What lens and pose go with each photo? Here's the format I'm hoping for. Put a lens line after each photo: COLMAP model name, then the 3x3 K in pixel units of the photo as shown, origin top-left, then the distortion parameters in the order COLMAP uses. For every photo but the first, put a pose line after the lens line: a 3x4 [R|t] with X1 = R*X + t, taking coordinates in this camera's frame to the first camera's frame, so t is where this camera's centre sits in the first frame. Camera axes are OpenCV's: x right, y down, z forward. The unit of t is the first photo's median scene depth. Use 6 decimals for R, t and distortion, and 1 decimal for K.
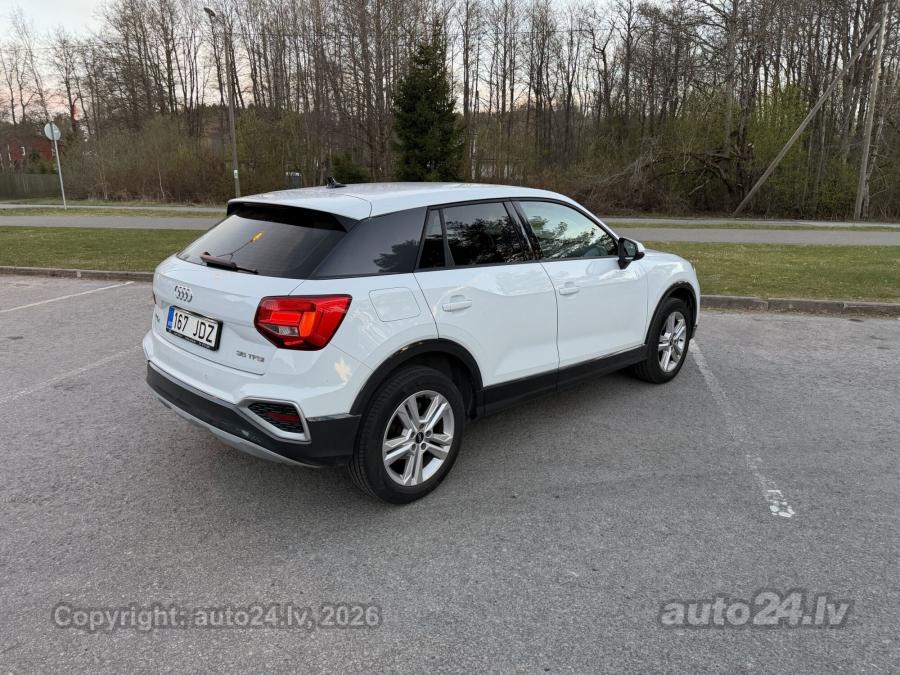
lens RADIAL K [[639.0, 0, 452.6], [0, 639.0, 337.9], [0, 0, 1]] dist [0.038724, -0.044117]
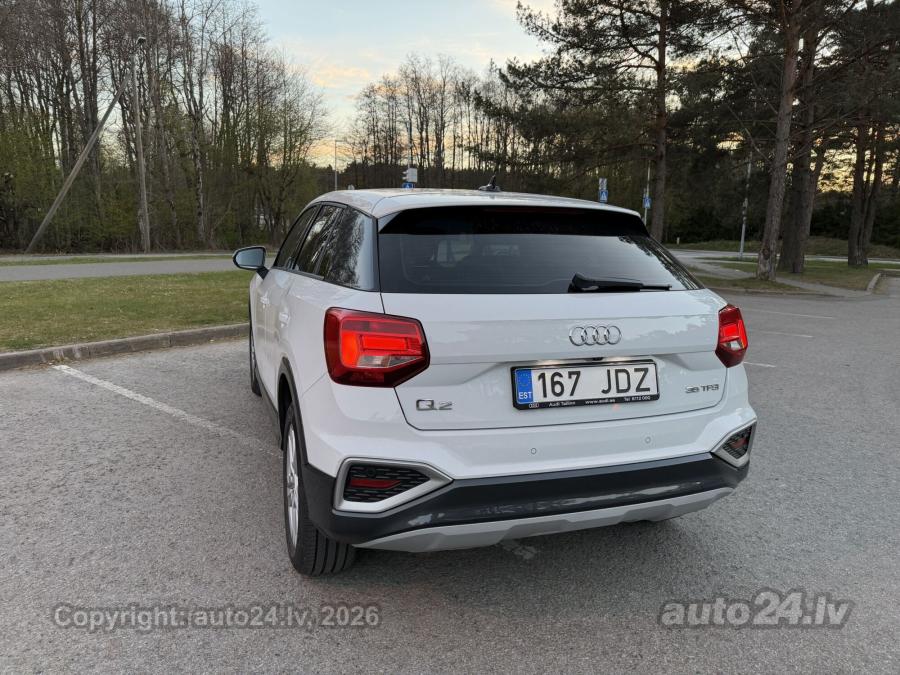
lens RADIAL K [[637.9, 0, 442.0], [0, 637.9, 335.0], [0, 0, 1]] dist [0.049709, -0.076322]
pose [[0.432696, -0.146476, 0.889561, -0.877293], [0.199096, 0.977876, 0.064175, -0.116585], [-0.879281, 0.149340, 0.452286, 0.676804]]
